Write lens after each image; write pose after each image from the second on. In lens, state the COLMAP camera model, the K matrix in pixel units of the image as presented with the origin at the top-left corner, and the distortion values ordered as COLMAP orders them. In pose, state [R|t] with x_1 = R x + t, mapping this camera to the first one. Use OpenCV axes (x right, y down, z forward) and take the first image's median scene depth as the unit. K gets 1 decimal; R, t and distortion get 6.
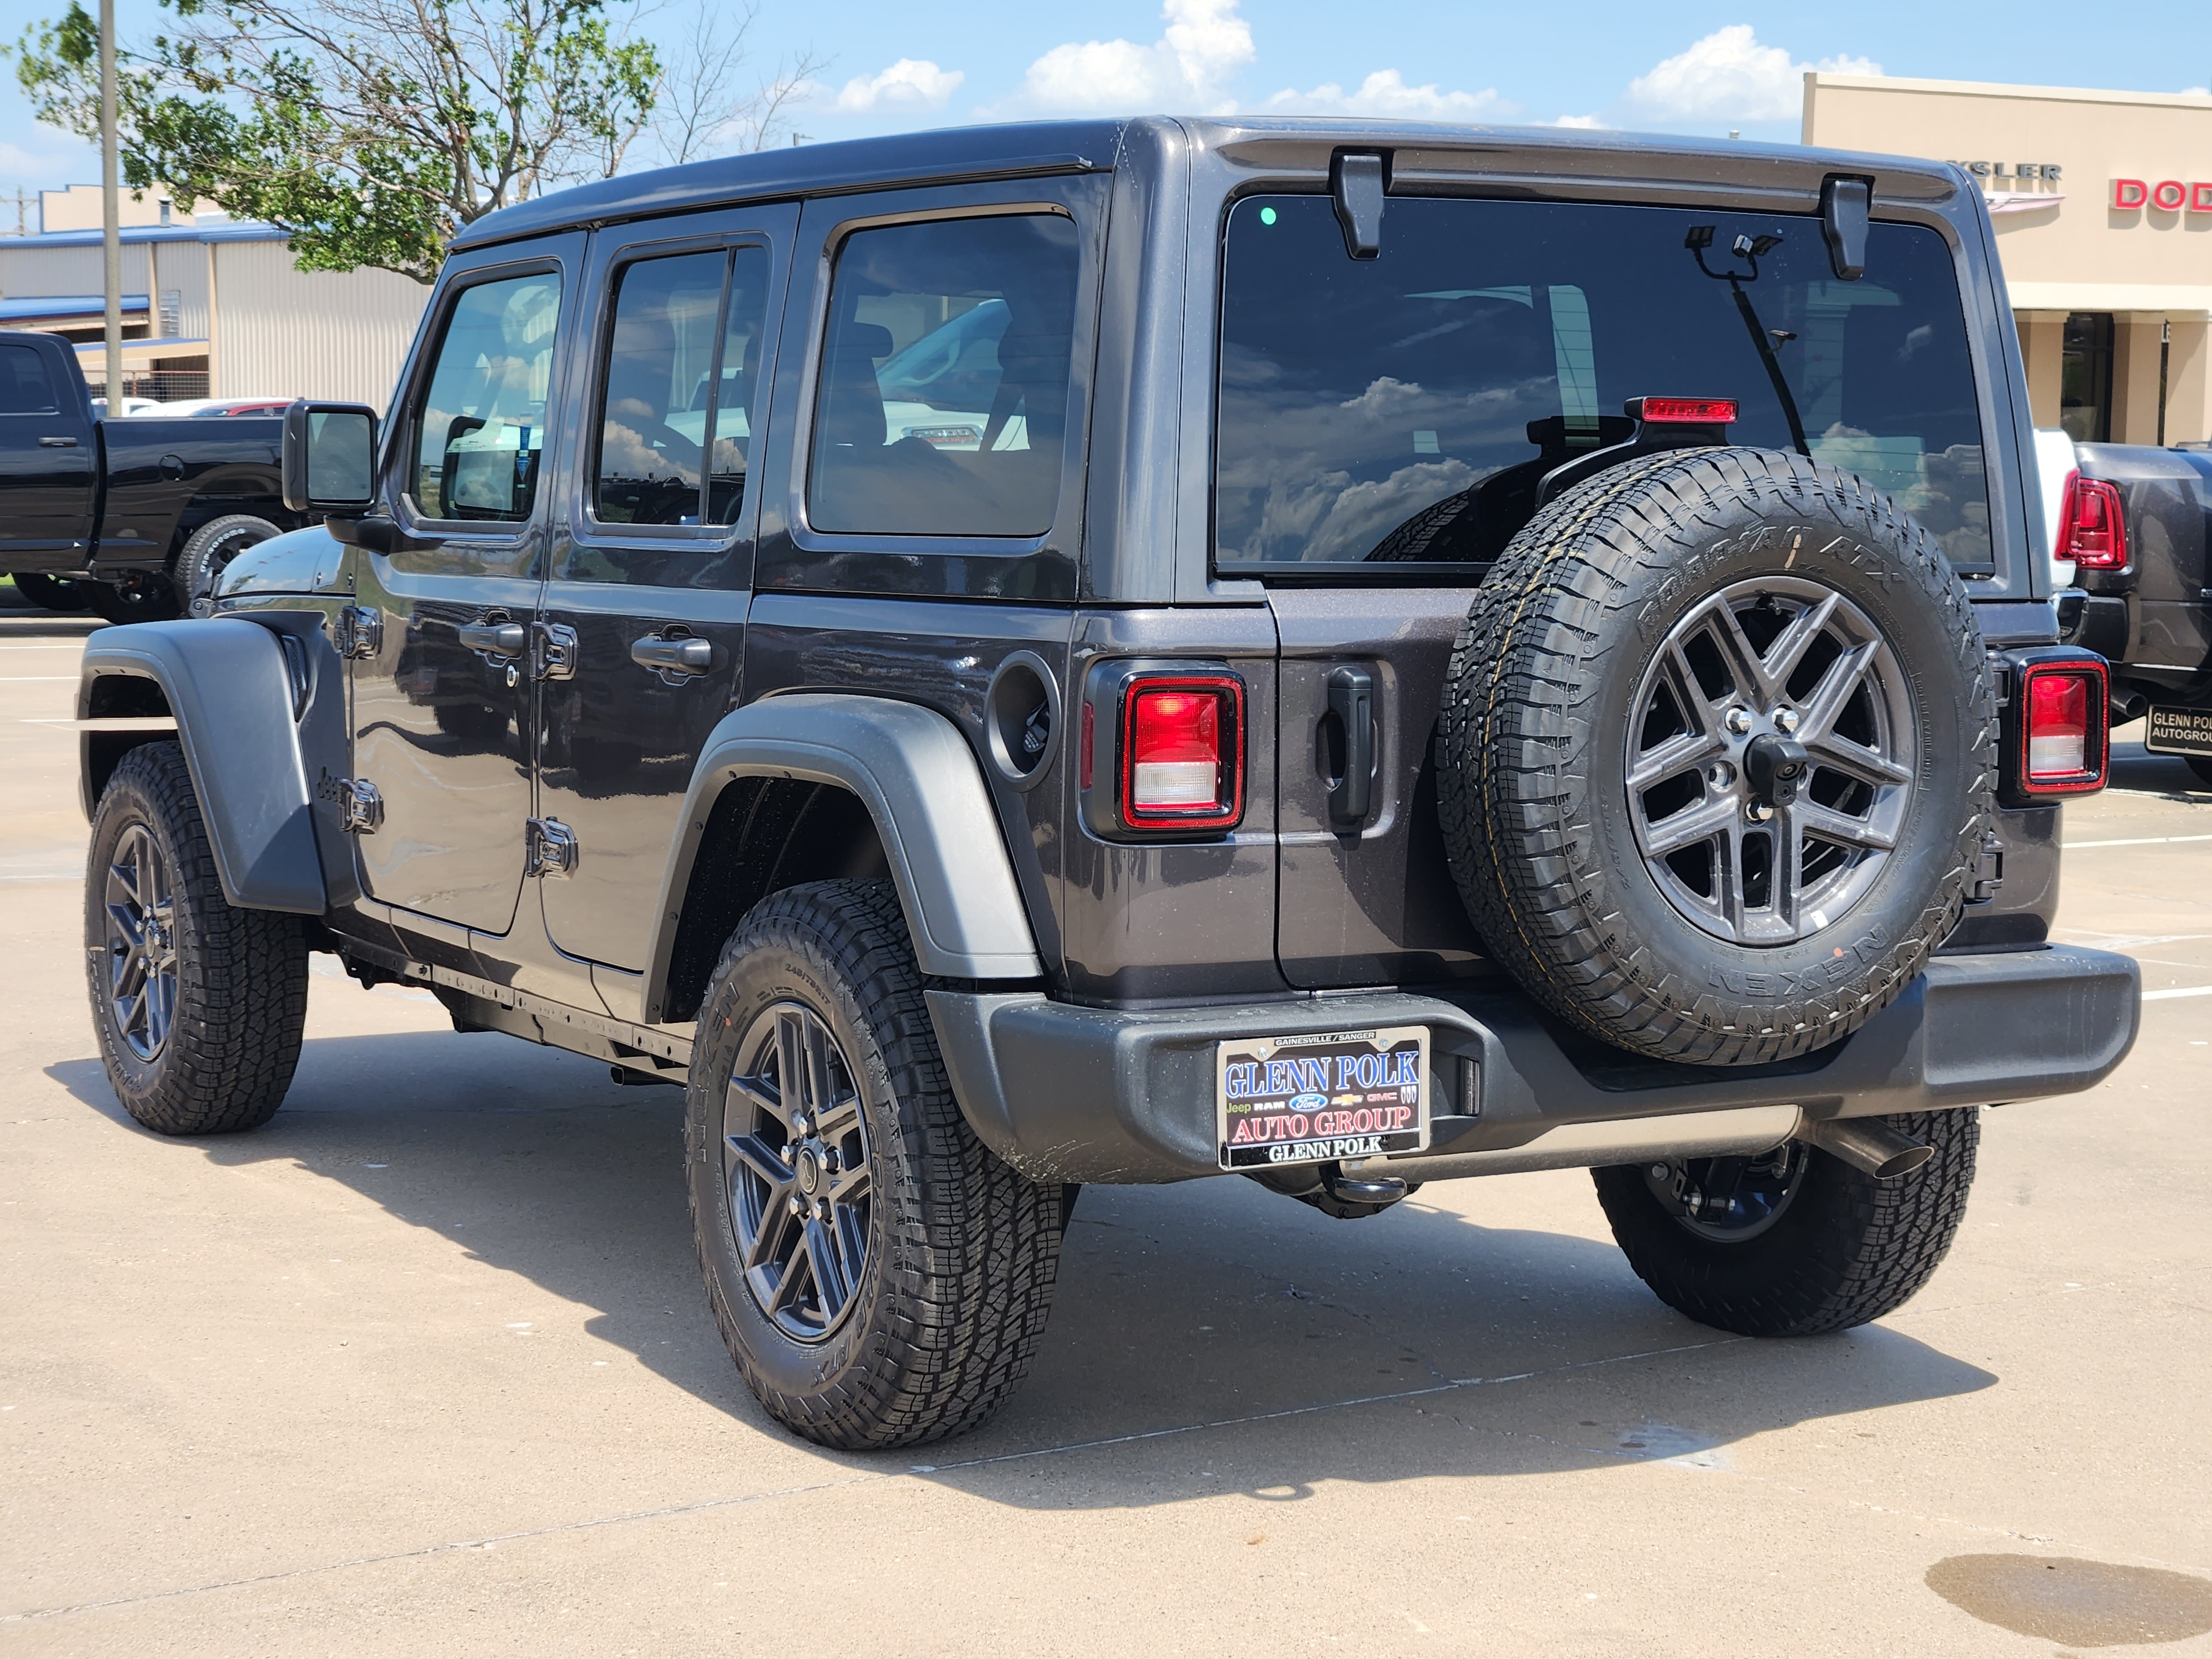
lens RADIAL K [[4489.6, 0, 1108.4], [0, 4489.6, 819.6], [0, 0, 1]] dist [0.044550, 0.000000]
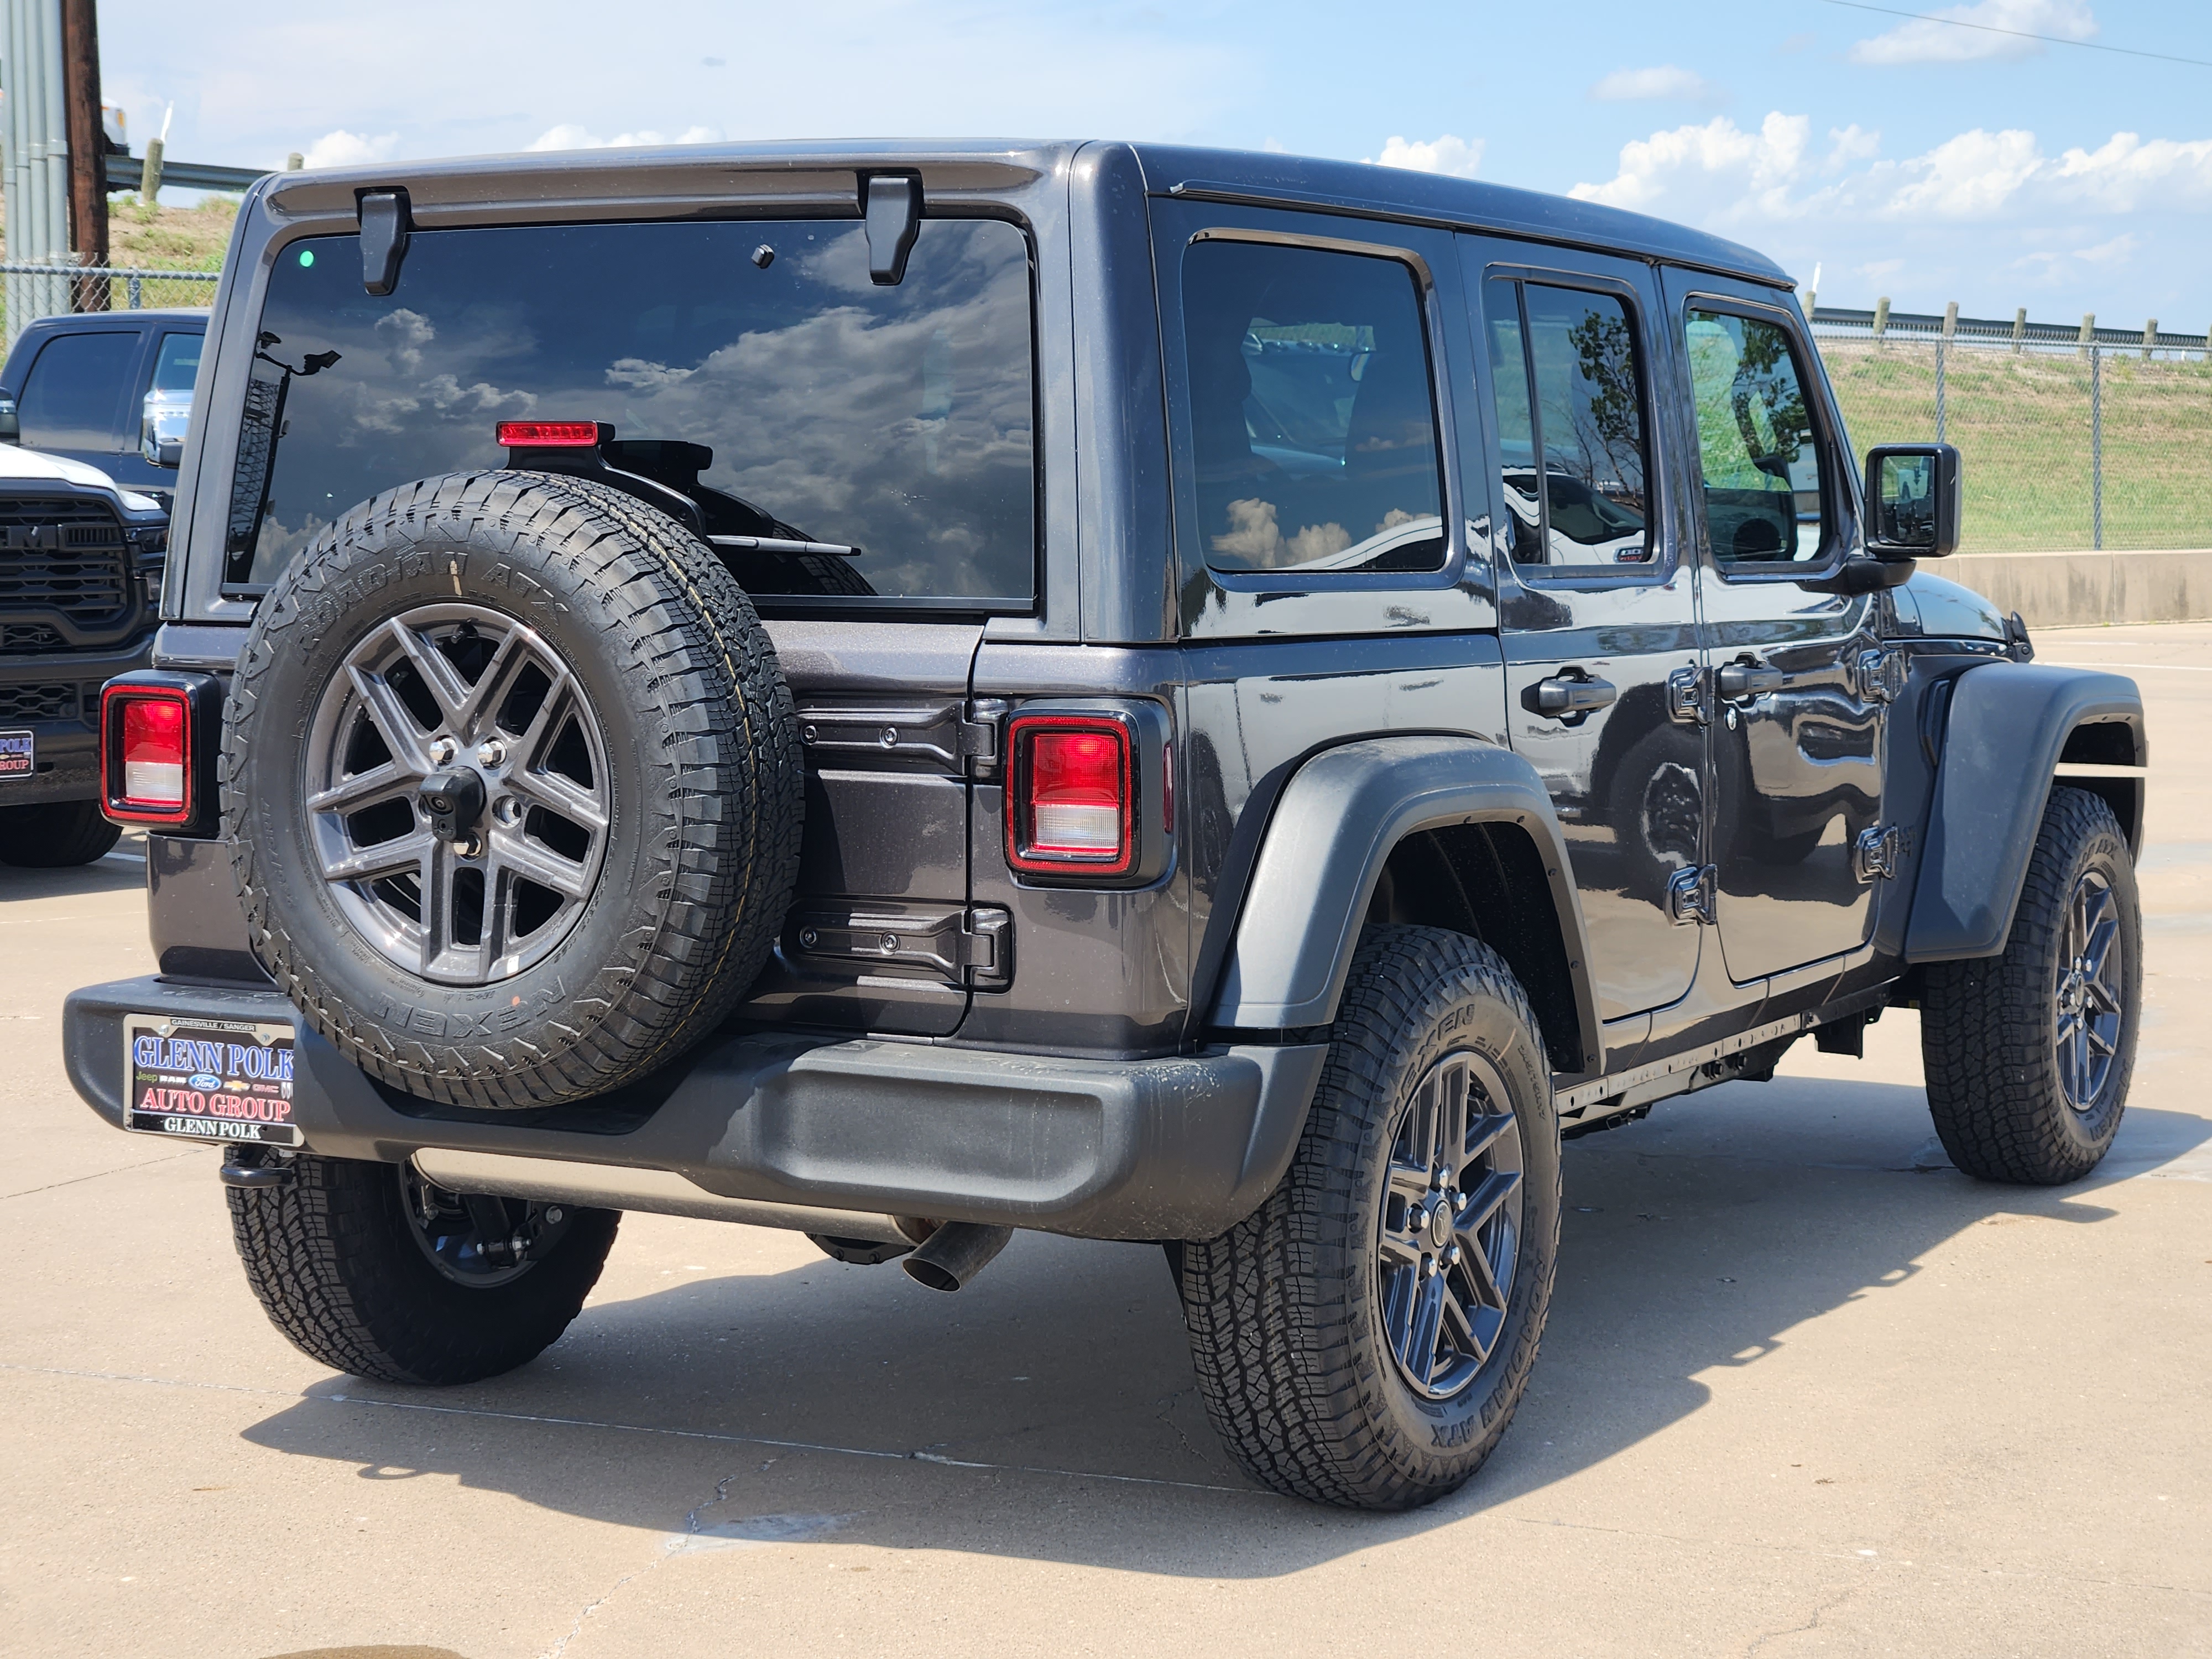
lens RADIAL K [[4489.6, 0, 1107.2], [0, 4489.6, 842.4], [0, 0, 1]] dist [0.044550, 0.000000]
pose [[0.476150, 0.066794, -0.876824, 1.077639], [-0.074935, 0.996566, 0.035222, -0.047966], [0.876165, 0.048934, 0.479520, 0.663338]]
